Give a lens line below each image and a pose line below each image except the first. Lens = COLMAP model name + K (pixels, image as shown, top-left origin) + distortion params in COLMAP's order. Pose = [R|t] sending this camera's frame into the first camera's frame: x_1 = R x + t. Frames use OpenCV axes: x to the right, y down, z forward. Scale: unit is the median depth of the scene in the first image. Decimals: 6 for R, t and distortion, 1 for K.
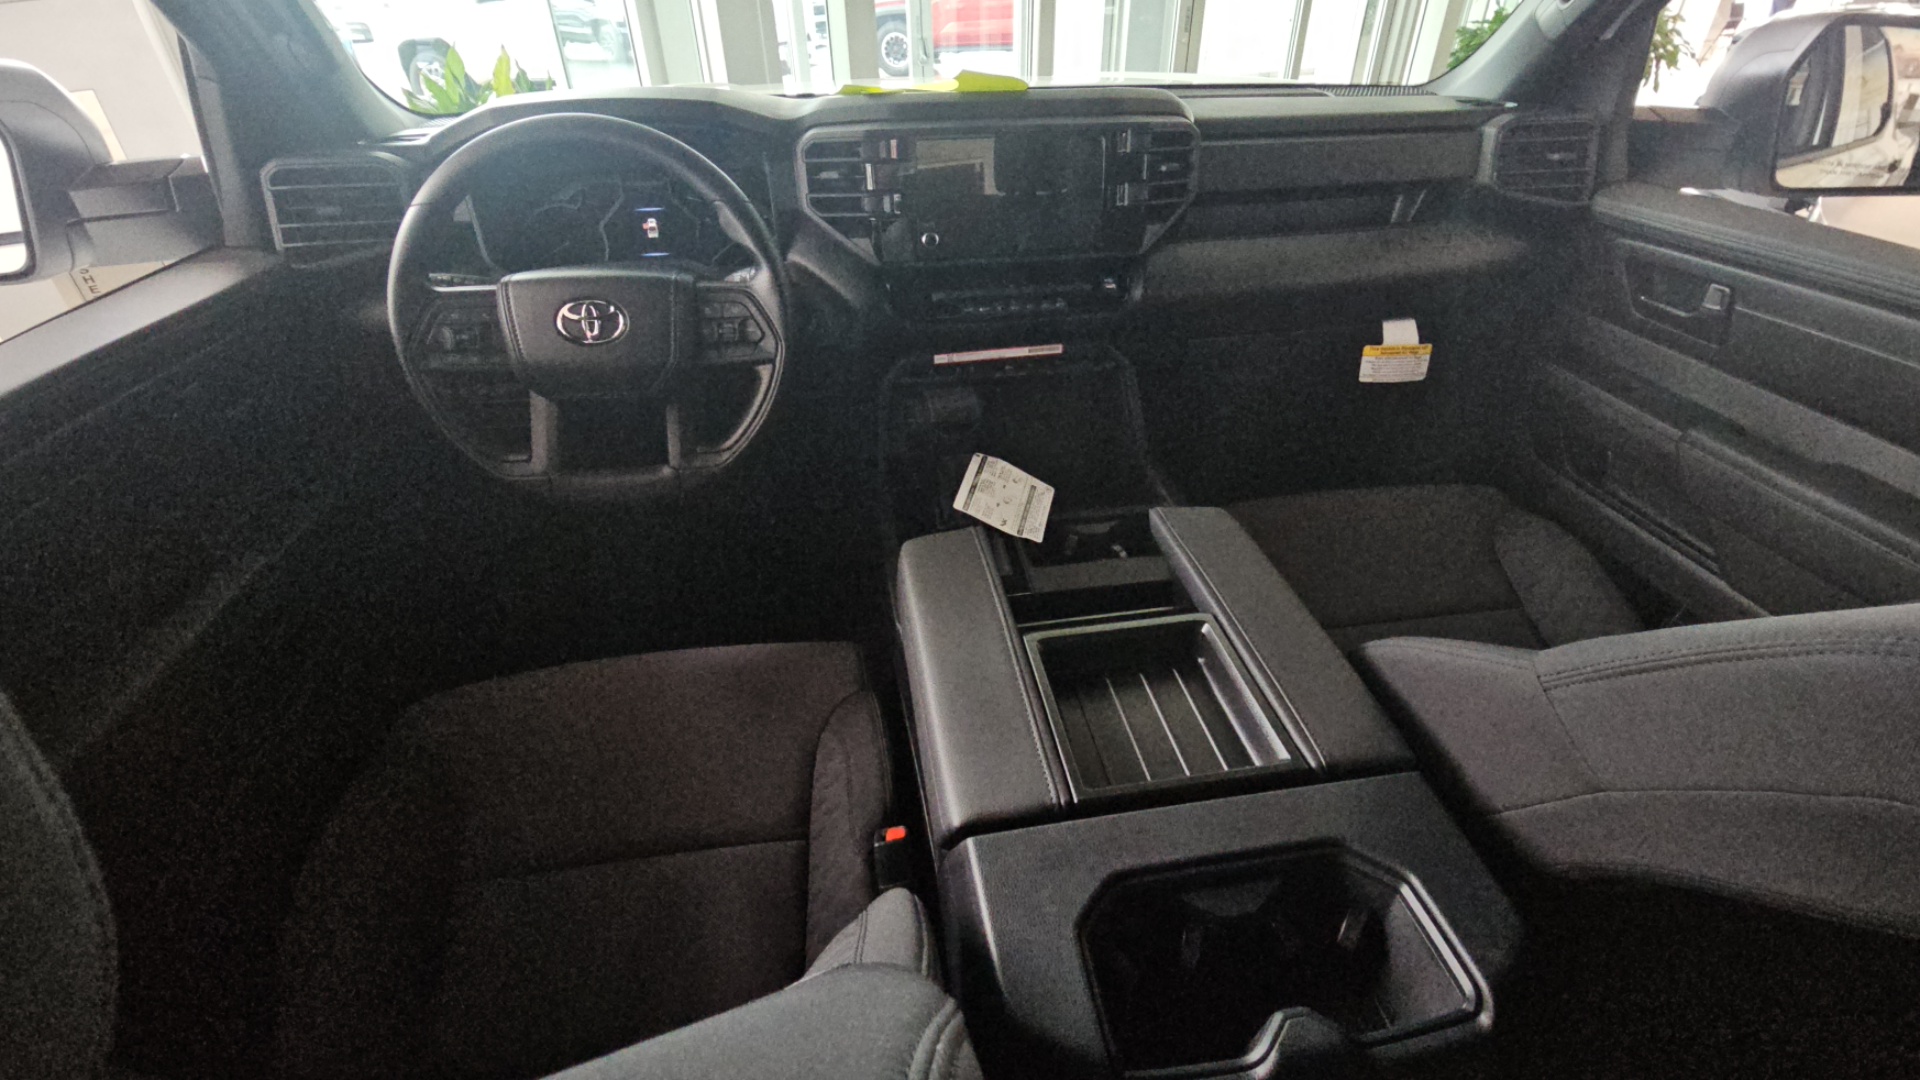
lens RADIAL K [[867.3, 0, 987.7], [0, 867.3, 552.7], [0, 0, 1]] dist [0.002139, -0.005745]
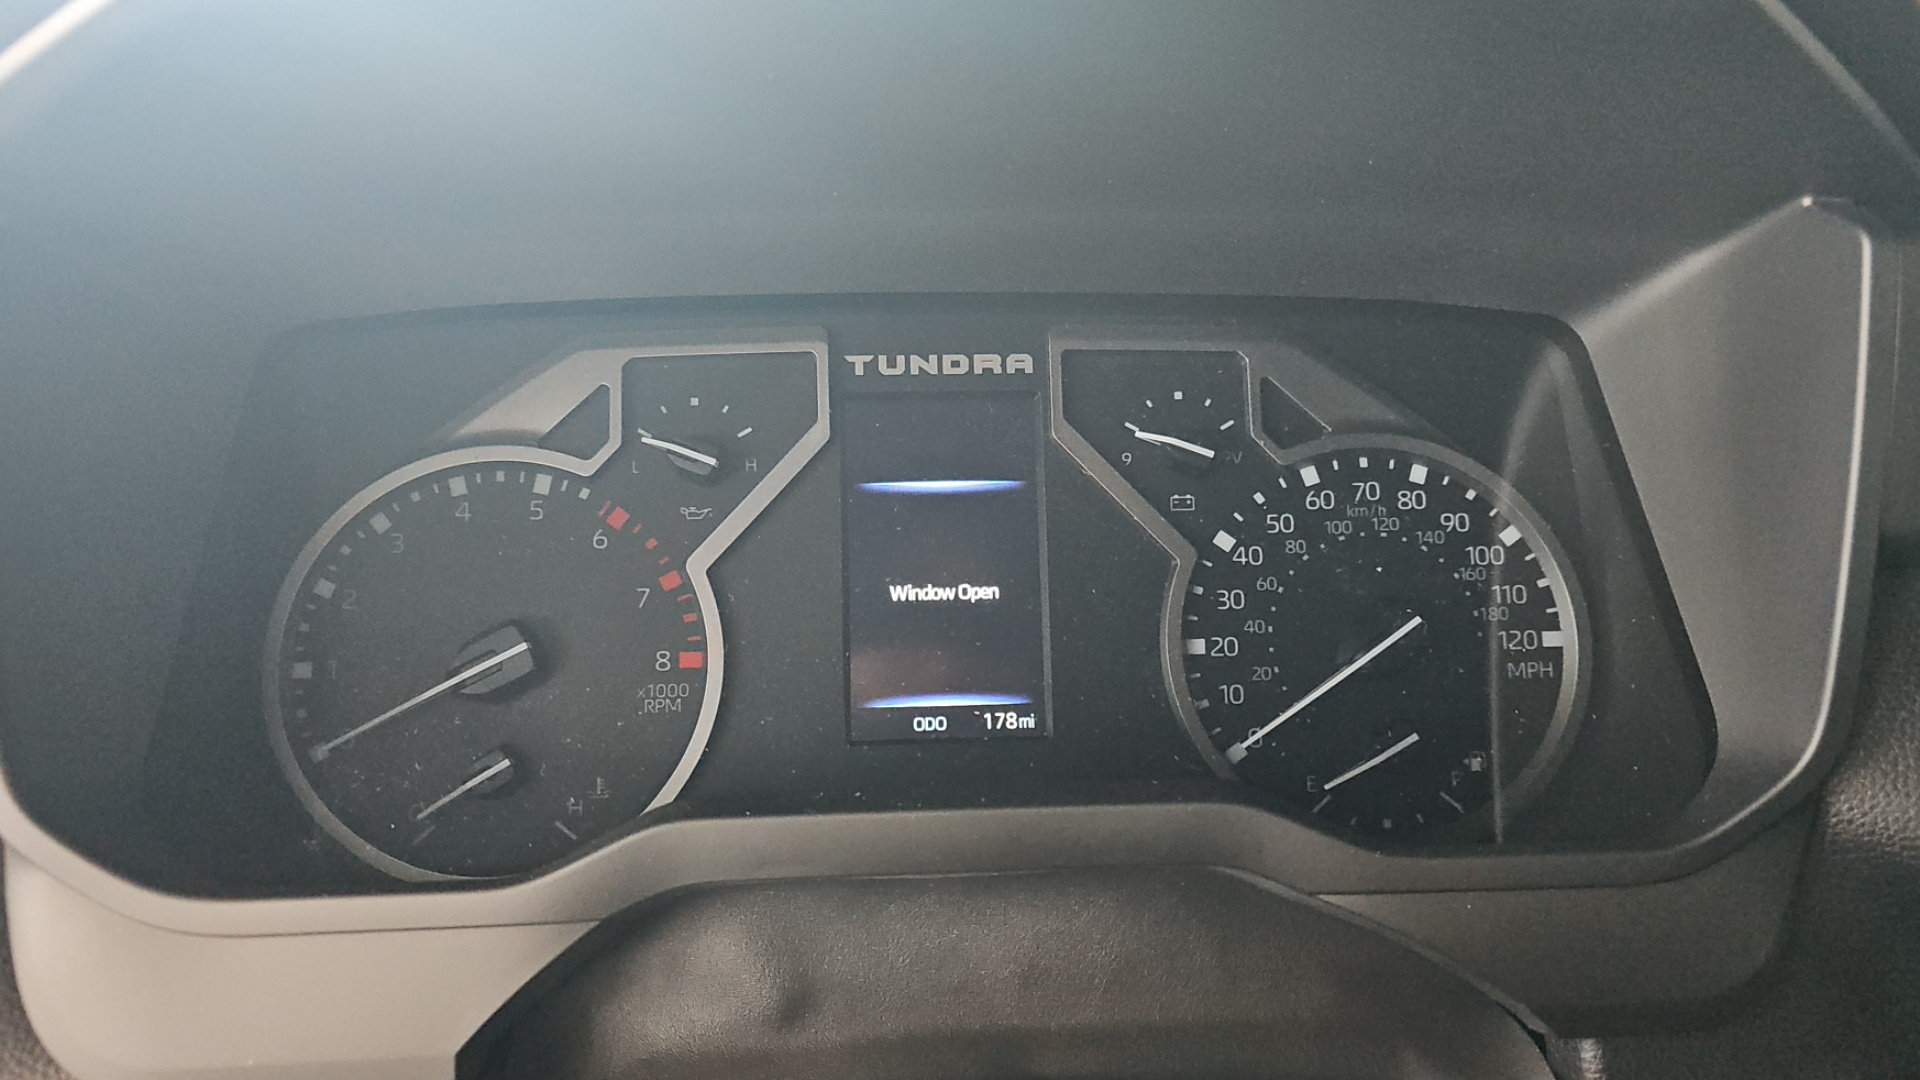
lens RADIAL K [[1412.6, 0, 963.4], [0, 1412.6, 528.6], [0, 0, 1]] dist [0.051208, -0.044191]
pose [[0.996912, 0.032377, -0.071547, -0.418048], [-0.051451, 0.957567, -0.283581, -0.340238], [0.059330, 0.286386, 0.956276, 0.800633]]
